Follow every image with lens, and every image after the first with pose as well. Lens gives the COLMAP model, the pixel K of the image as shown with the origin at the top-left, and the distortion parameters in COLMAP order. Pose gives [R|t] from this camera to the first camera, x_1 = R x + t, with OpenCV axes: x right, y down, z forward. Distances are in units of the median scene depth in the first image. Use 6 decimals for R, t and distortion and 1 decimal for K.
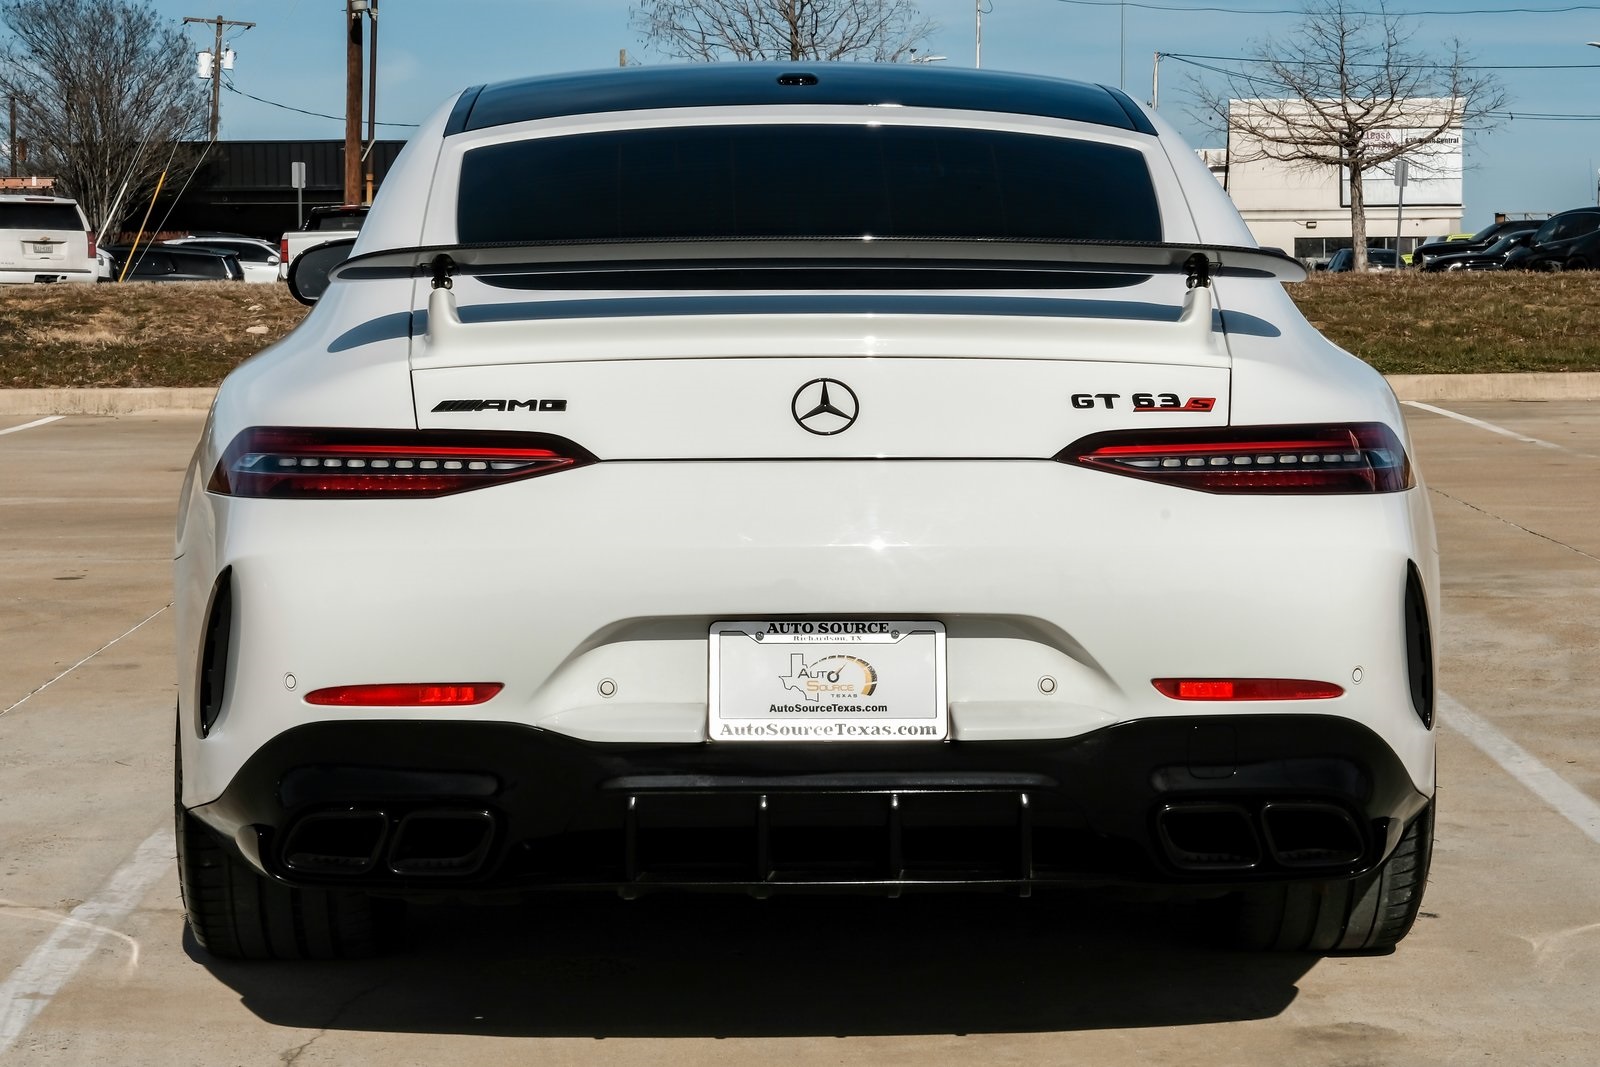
lens RADIAL K [[3727.7, 0, 797.9], [0, 3727.7, 477.7], [0, 0, 1]] dist [-0.008059, 1.024072]
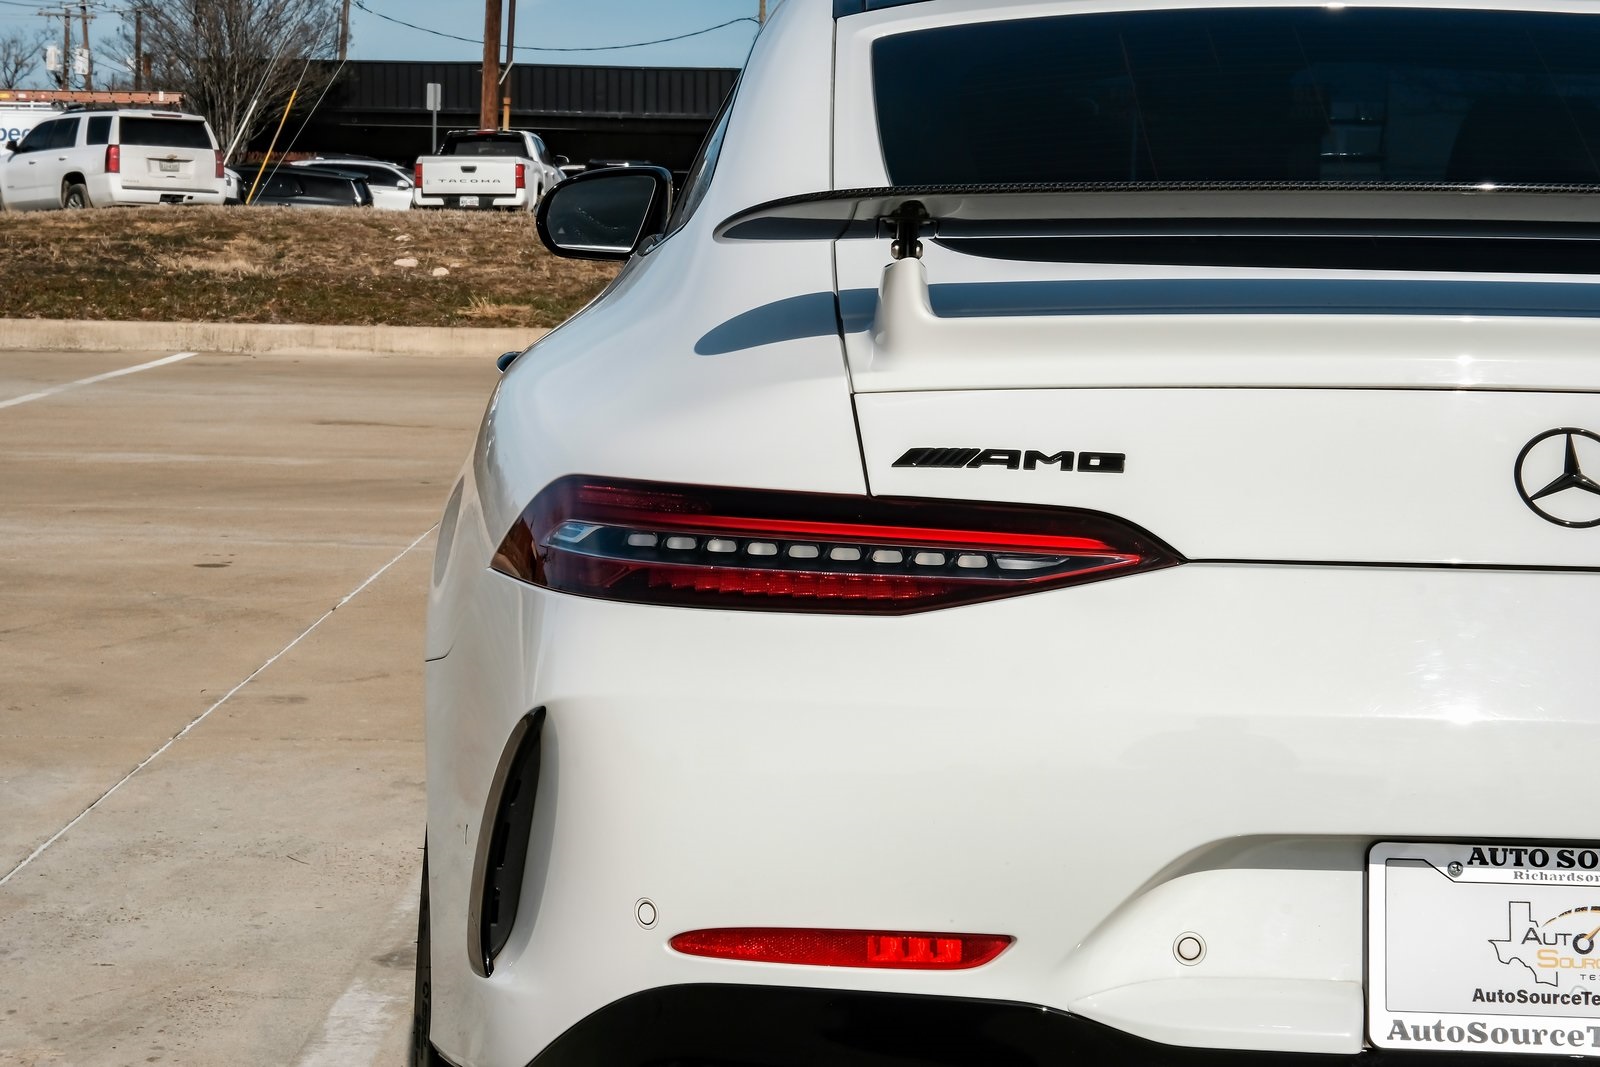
lens RADIAL K [[3799.0, 0, 800.0], [0, 3799.0, 533.5], [0, 0, 1]] dist [0.069460, 0.748118]
pose [[0.999093, 0.027240, -0.032726, -0.088637], [-0.026237, 0.999184, 0.030704, -0.024047], [0.033536, -0.029817, 0.998993, 0.375622]]
